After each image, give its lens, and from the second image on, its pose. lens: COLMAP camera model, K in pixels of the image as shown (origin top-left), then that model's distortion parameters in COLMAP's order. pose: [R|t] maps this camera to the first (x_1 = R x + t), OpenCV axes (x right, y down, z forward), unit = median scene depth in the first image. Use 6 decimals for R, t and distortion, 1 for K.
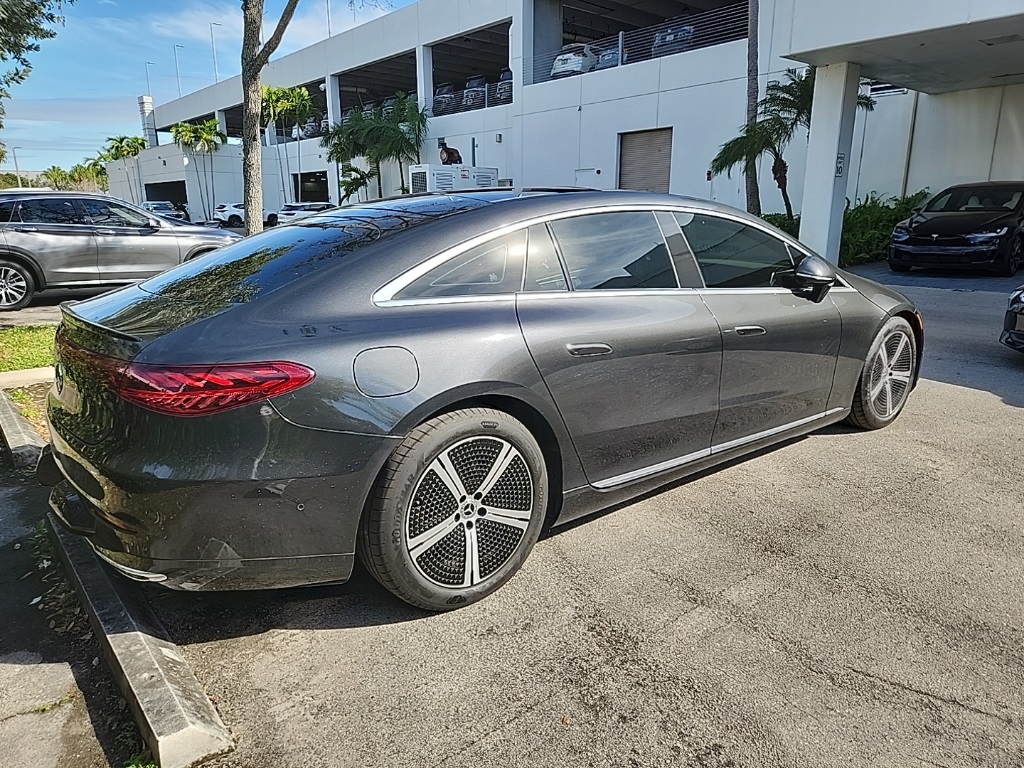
lens RADIAL K [[685.4, 0, 520.5], [0, 685.4, 383.9], [0, 0, 1]] dist [0.064278, -0.052842]
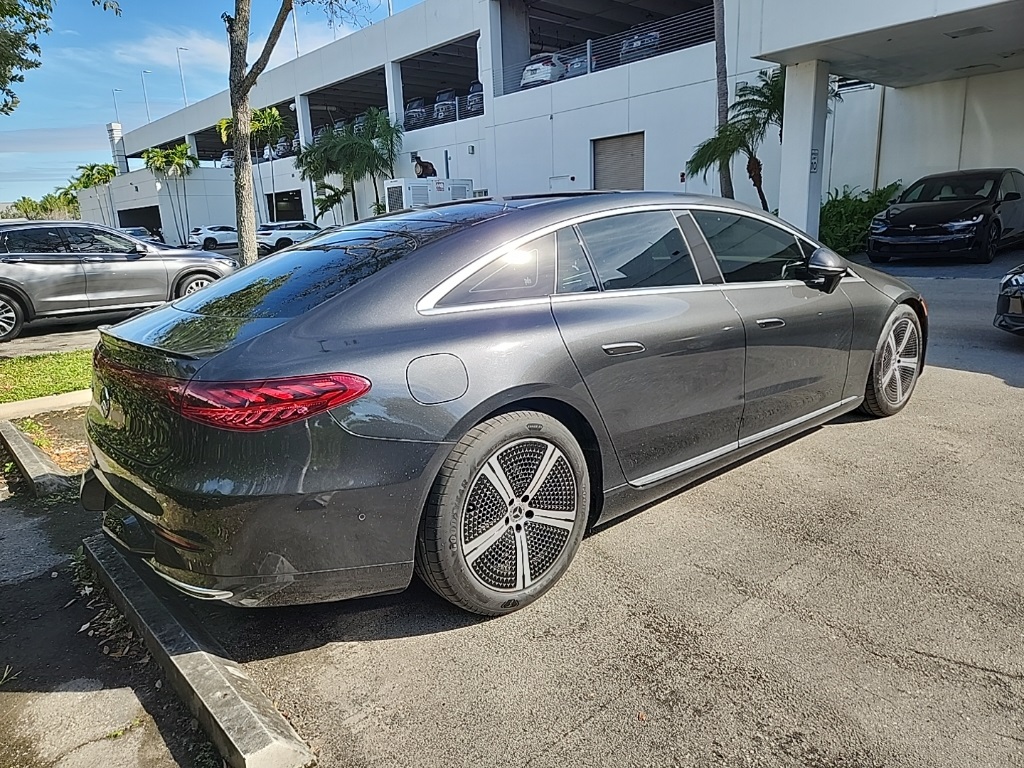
lens RADIAL K [[682.8, 0, 510.1], [0, 682.8, 381.1], [0, 0, 1]] dist [0.070800, -0.059989]
pose [[0.998700, -0.048476, 0.015765, -0.064841], [0.048730, 0.998681, -0.016175, 0.004621], [-0.014960, 0.016923, 0.999745, -0.002485]]
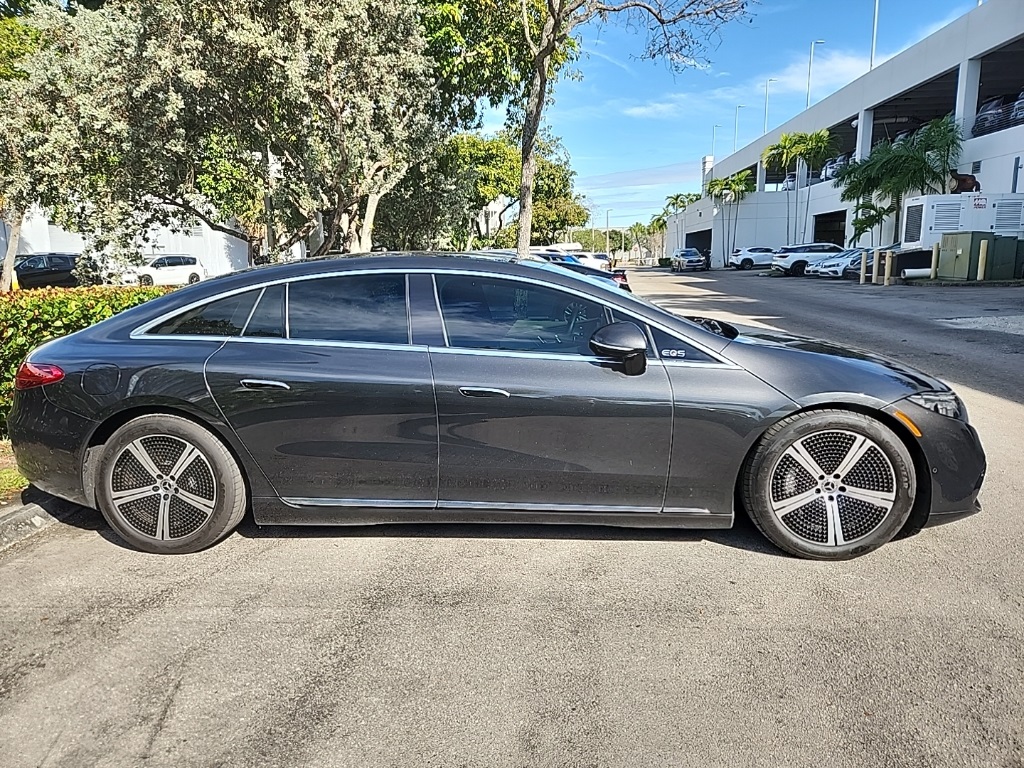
lens RADIAL K [[685.4, 0, 520.5], [0, 685.4, 383.9], [0, 0, 1]] dist [0.064278, -0.052842]
pose [[0.715878, 0.107068, -0.689967, 0.993436], [-0.145696, 0.989327, 0.002355, -0.094496], [0.682855, 0.098840, 0.723837, 0.312253]]
